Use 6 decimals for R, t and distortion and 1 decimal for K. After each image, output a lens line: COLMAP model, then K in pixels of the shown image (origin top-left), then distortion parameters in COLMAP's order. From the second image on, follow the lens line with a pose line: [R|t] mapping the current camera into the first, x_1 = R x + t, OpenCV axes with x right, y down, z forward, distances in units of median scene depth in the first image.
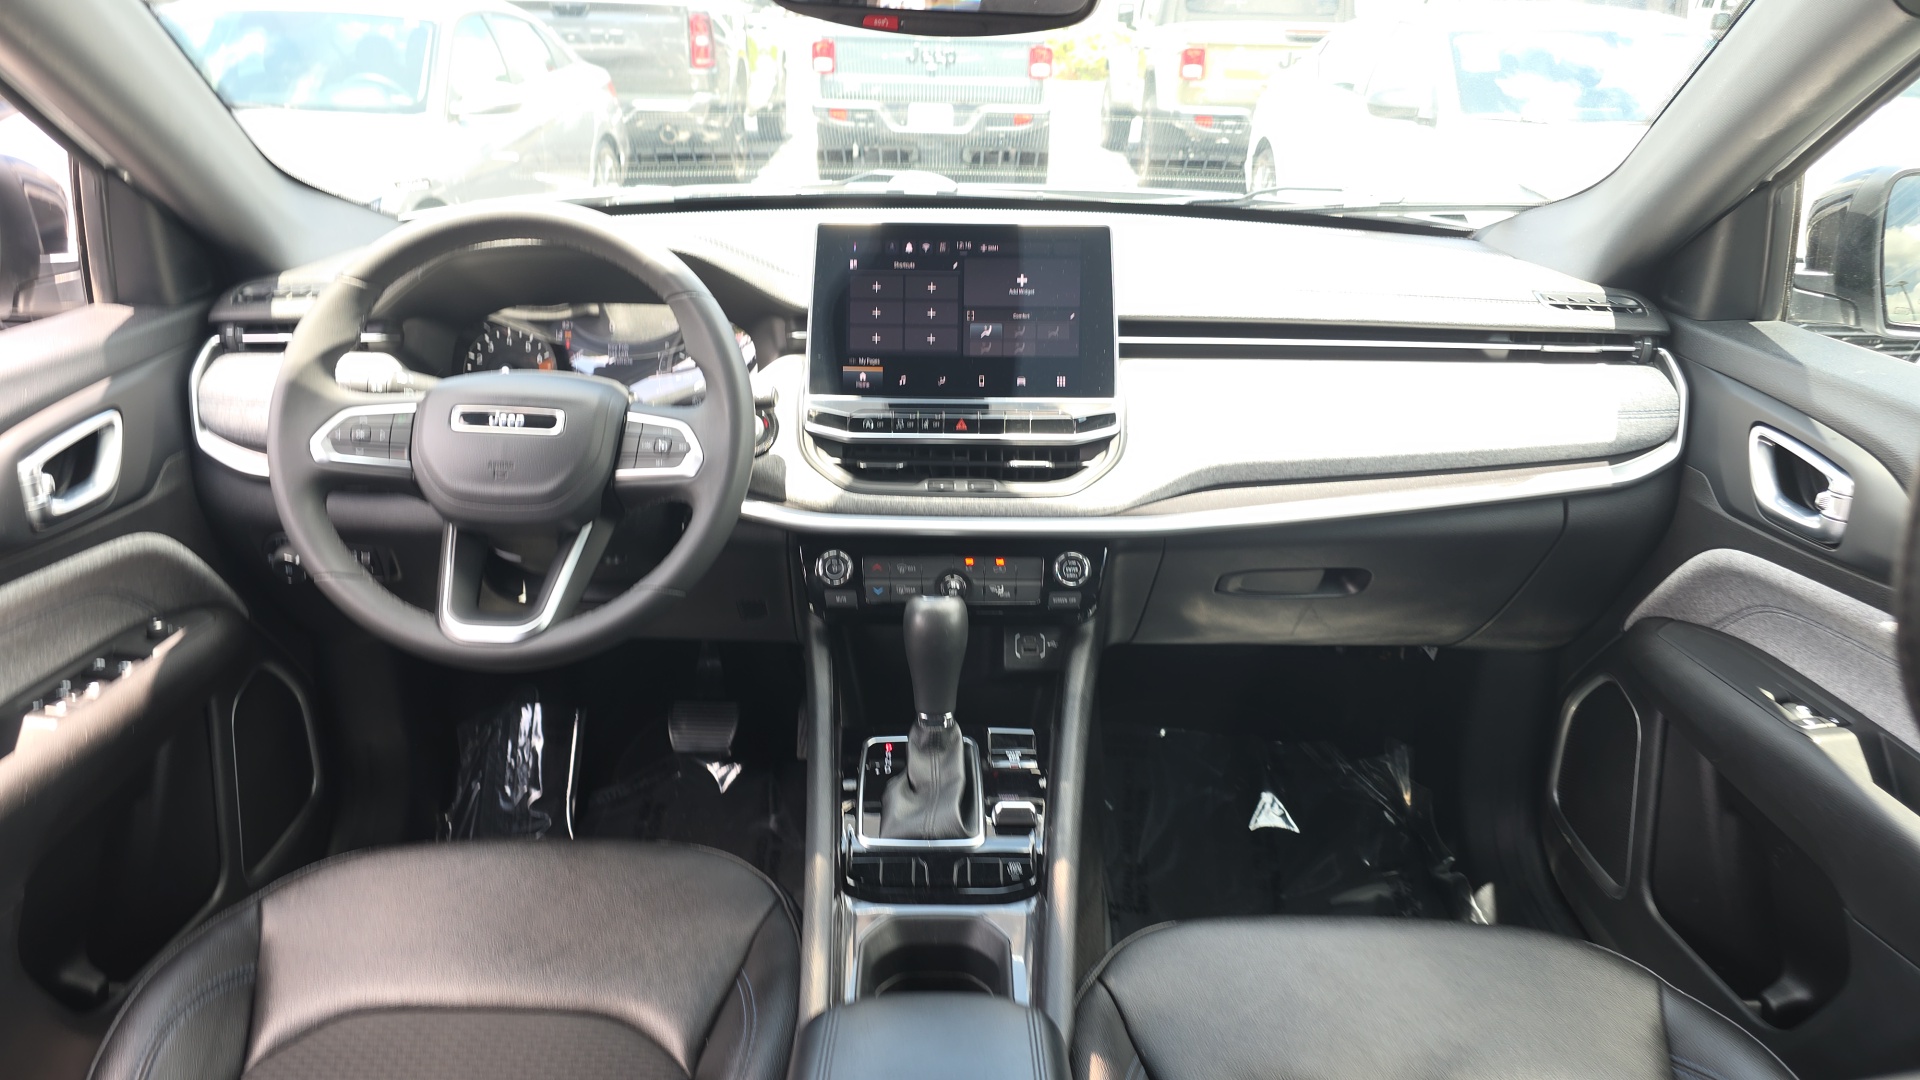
lens RADIAL K [[1293.4, 0, 934.2], [0, 1293.4, 530.0], [0, 0, 1]] dist [0.067993, -0.085843]
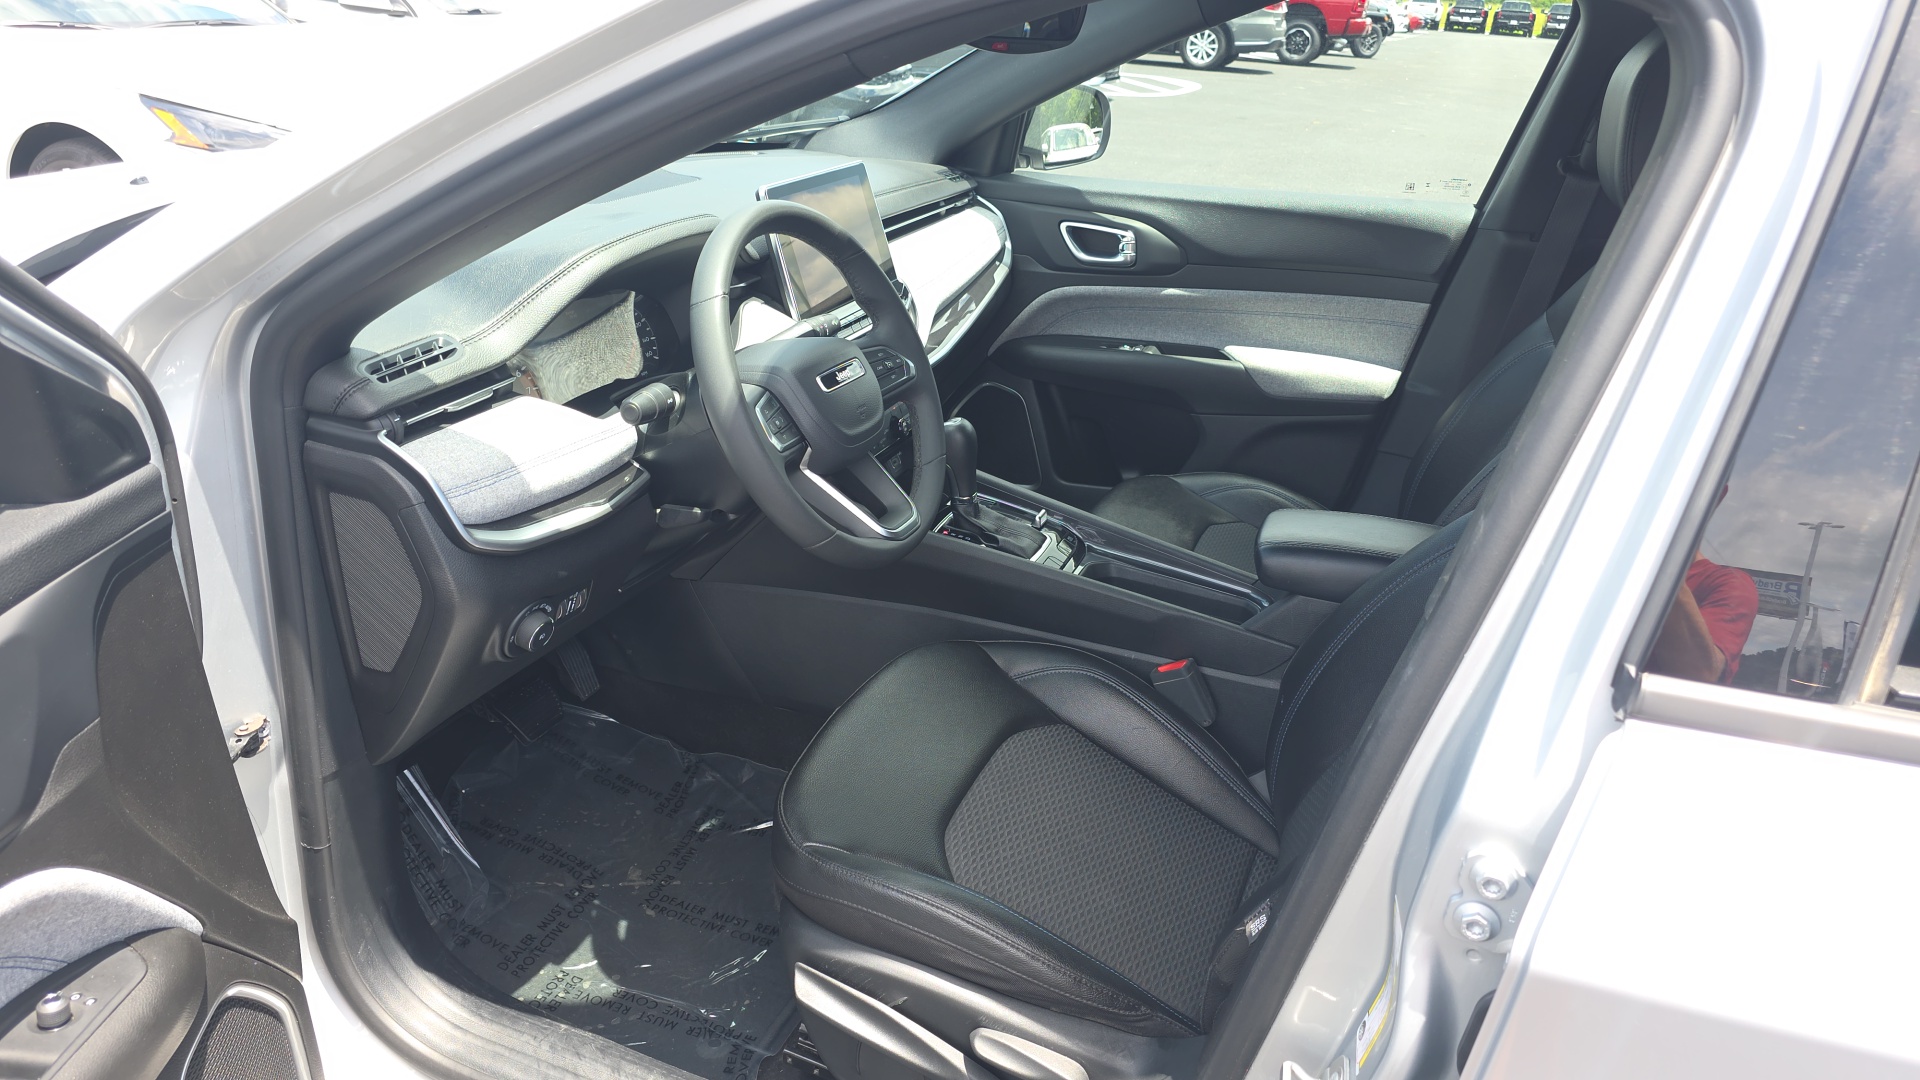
lens RADIAL K [[1254.5, 0, 957.3], [0, 1254.5, 570.4], [0, 0, 1]] dist [0.060806, -0.063720]
pose [[0.362159, -0.401965, 0.840991, -1.210071], [0.296651, 0.905030, 0.304826, -0.222048], [-0.883651, 0.139085, 0.447008, 0.333551]]
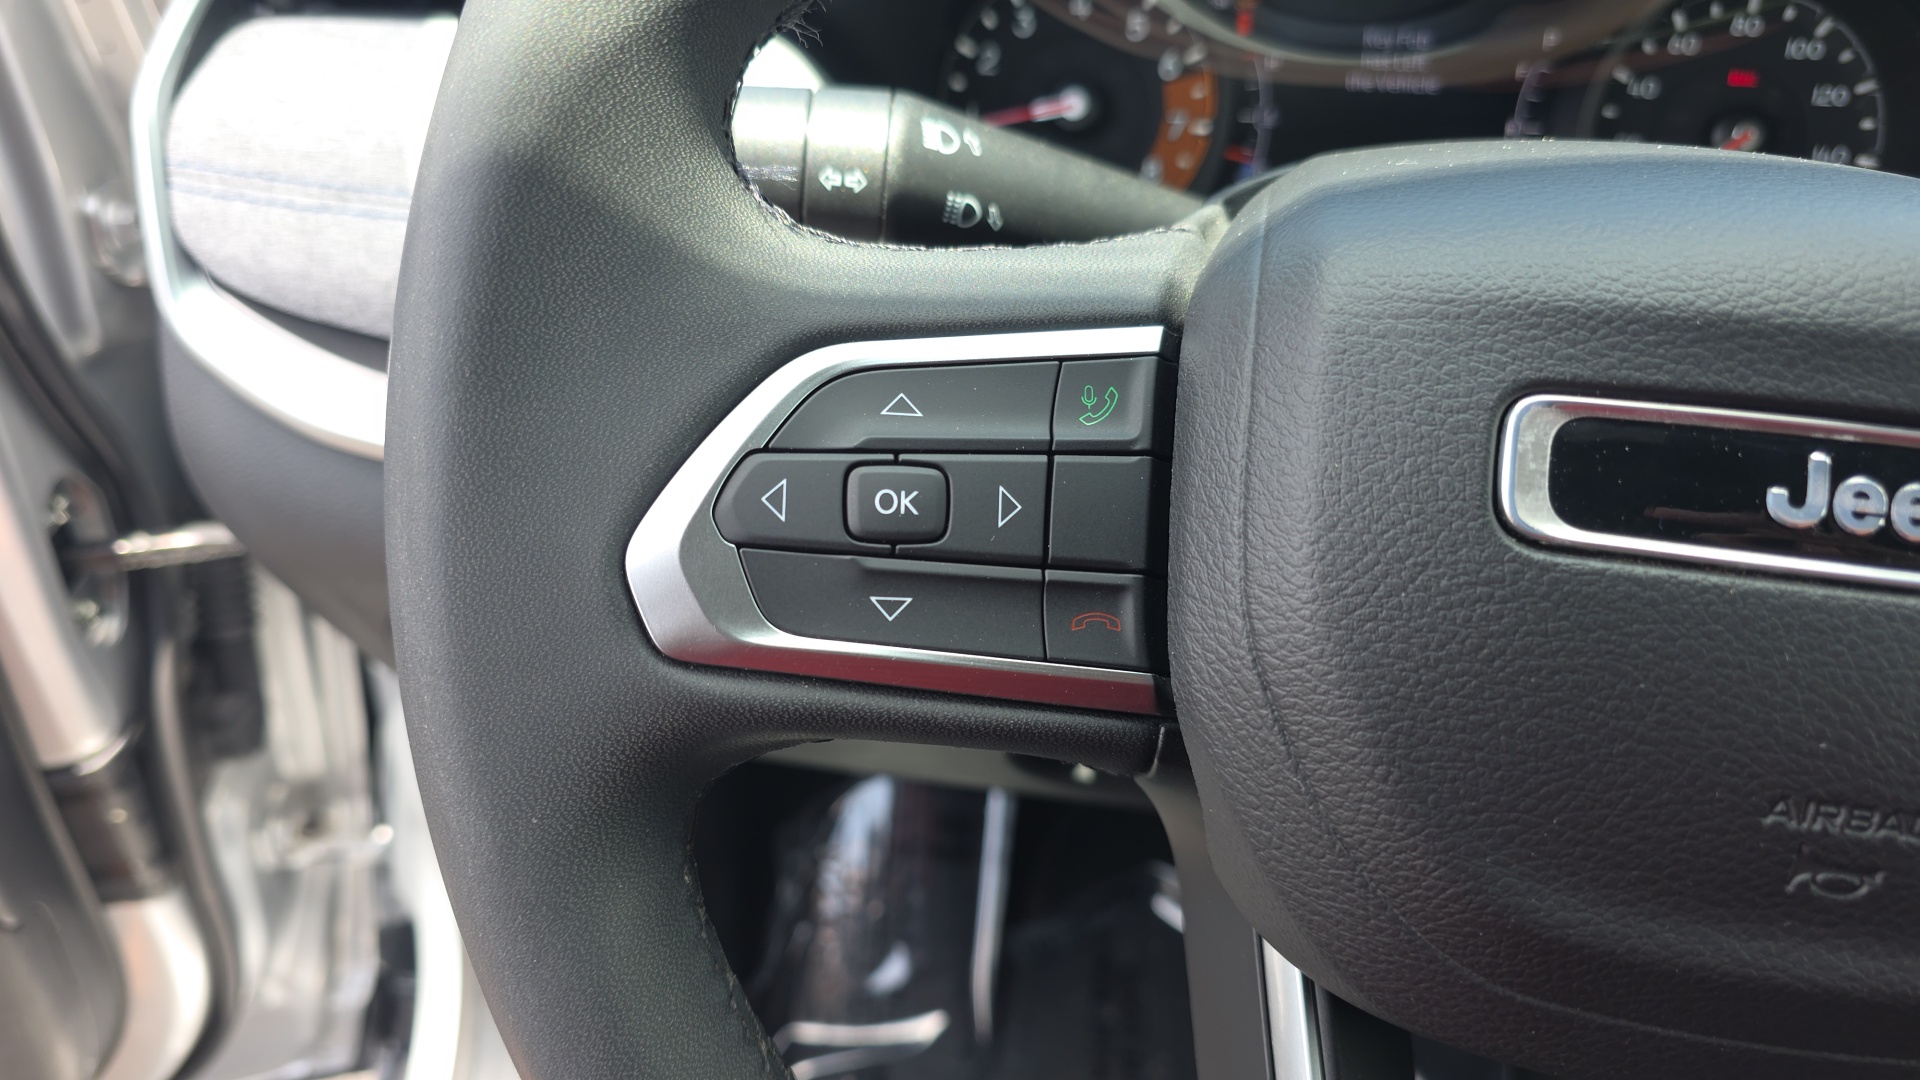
lens RADIAL K [[1355.4, 0, 928.5], [0, 1355.4, 568.2], [0, 0, 1]] dist [0.041320, -0.080980]
pose [[0.992840, 0.076249, -0.091953, -0.369424], [-0.054479, 0.974089, 0.219506, -0.092376], [0.106307, -0.212924, 0.971268, 0.729154]]
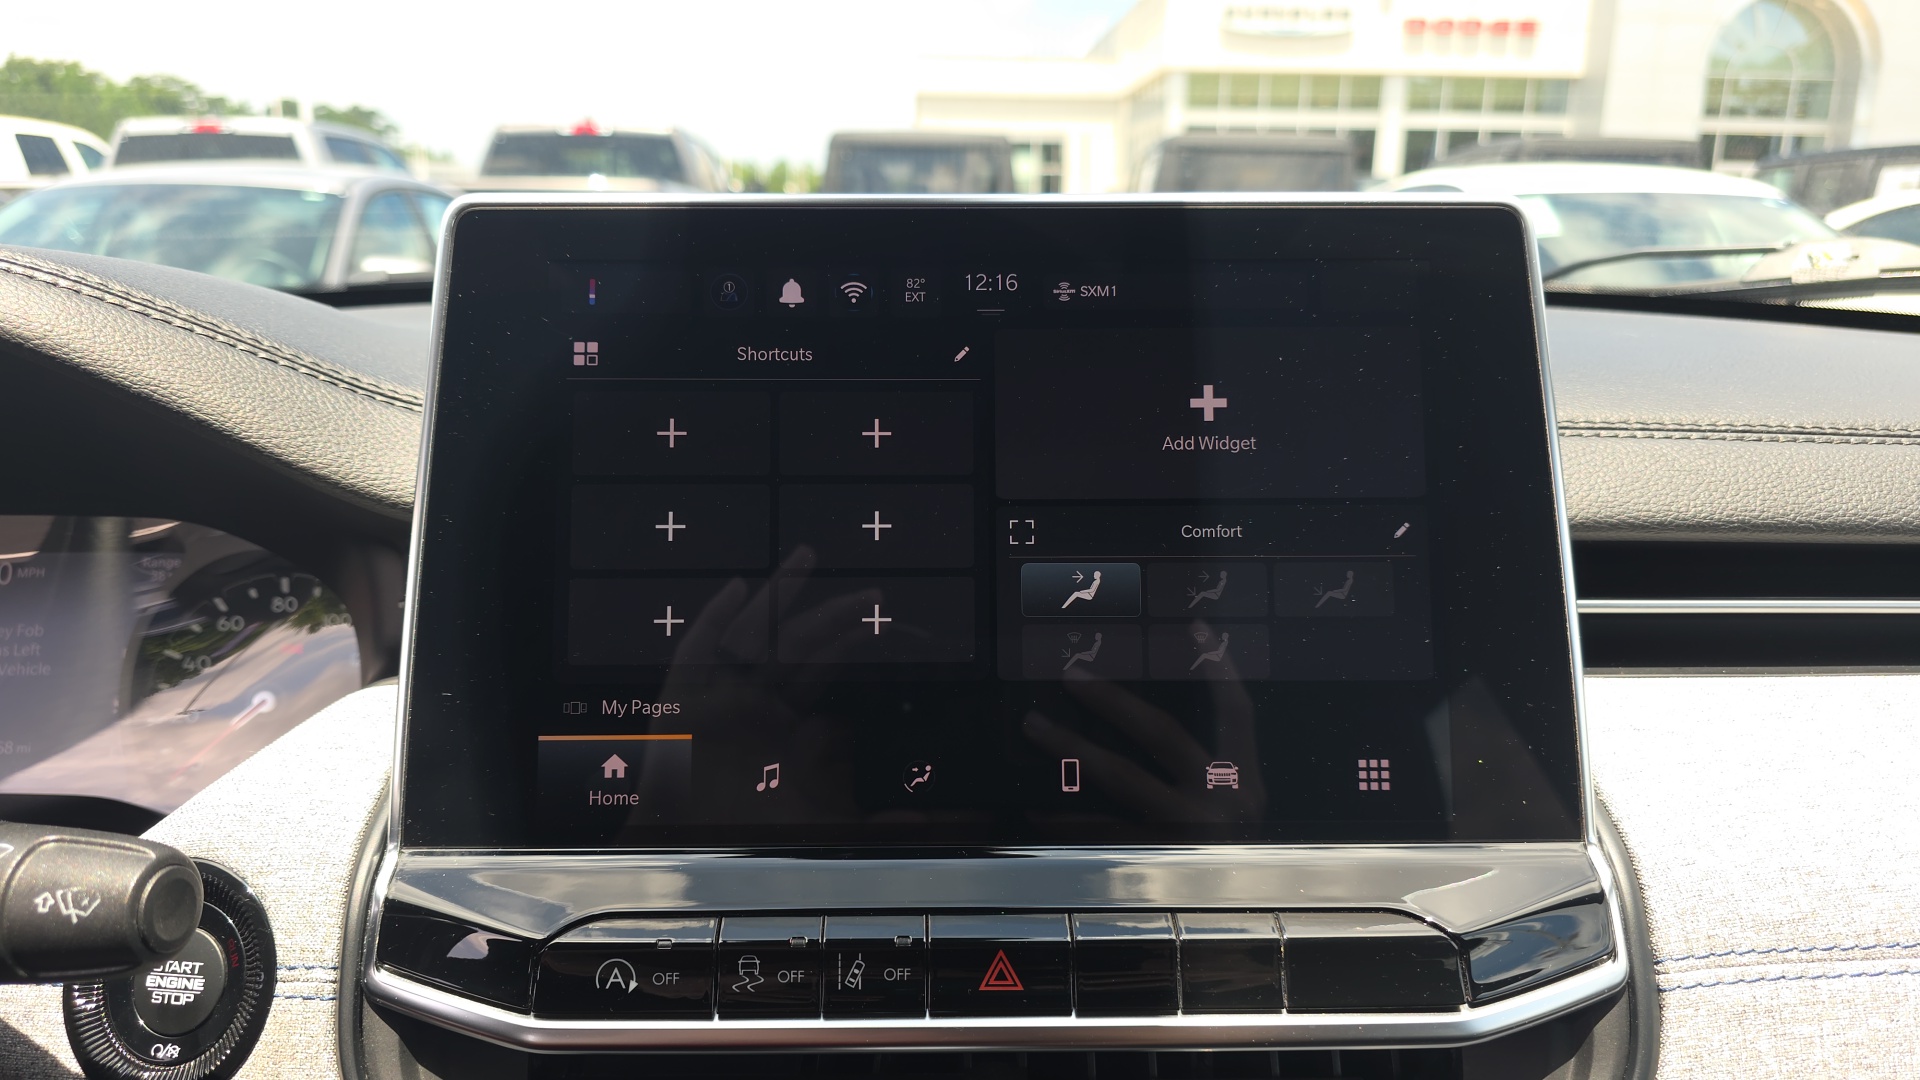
lens RADIAL K [[1353.9, 0, 933.2], [0, 1353.9, 518.1], [0, 0, 1]] dist [0.023254, -0.047296]
pose [[0.999812, -0.013874, 0.013568, 0.005981], [0.015861, 0.987078, -0.159453, -0.124589], [-0.011180, 0.159638, 0.987112, 0.726468]]
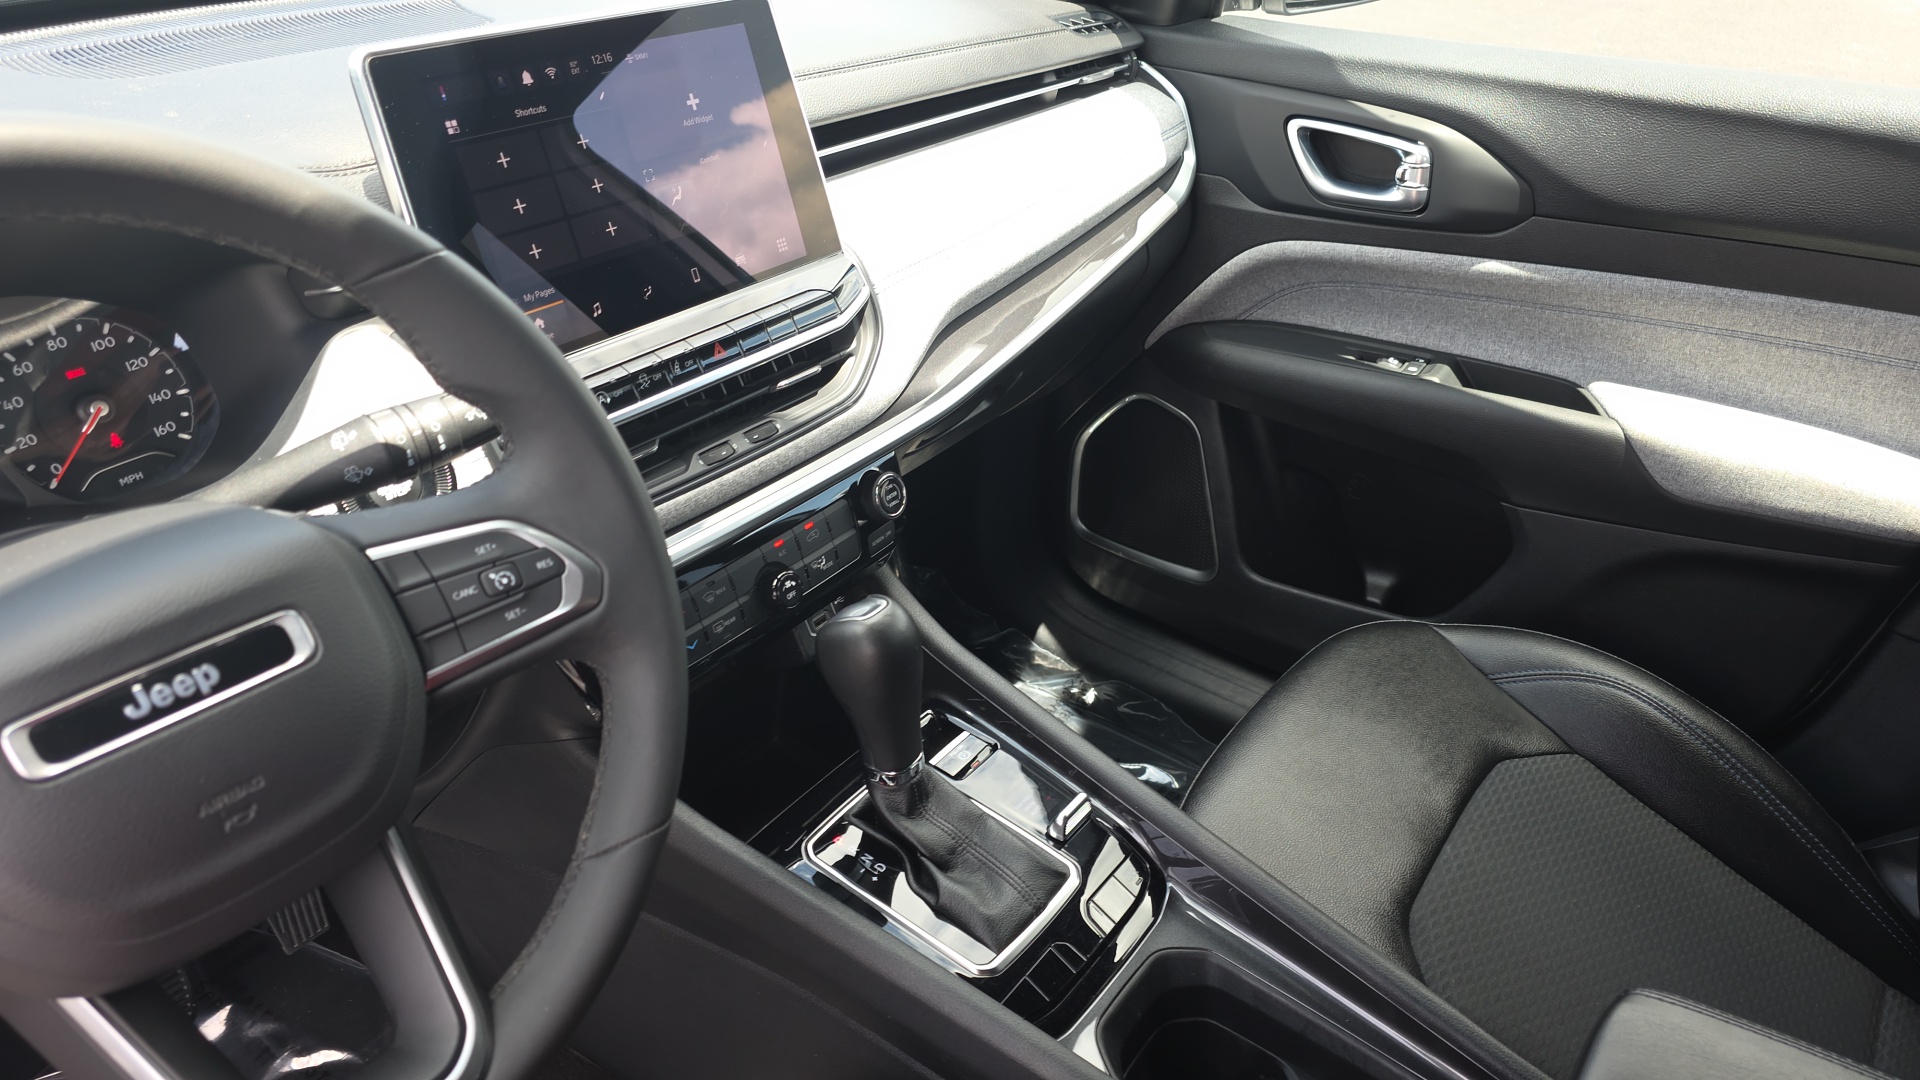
lens RADIAL K [[1294.2, 0, 962.7], [0, 1294.2, 561.5], [0, 0, 1]] dist [0.047769, -0.054389]
pose [[0.589120, -0.421437, 0.689441, -0.387127], [0.272081, 0.906855, 0.321846, -0.158681], [-0.760861, -0.002022, 0.648911, 0.491009]]
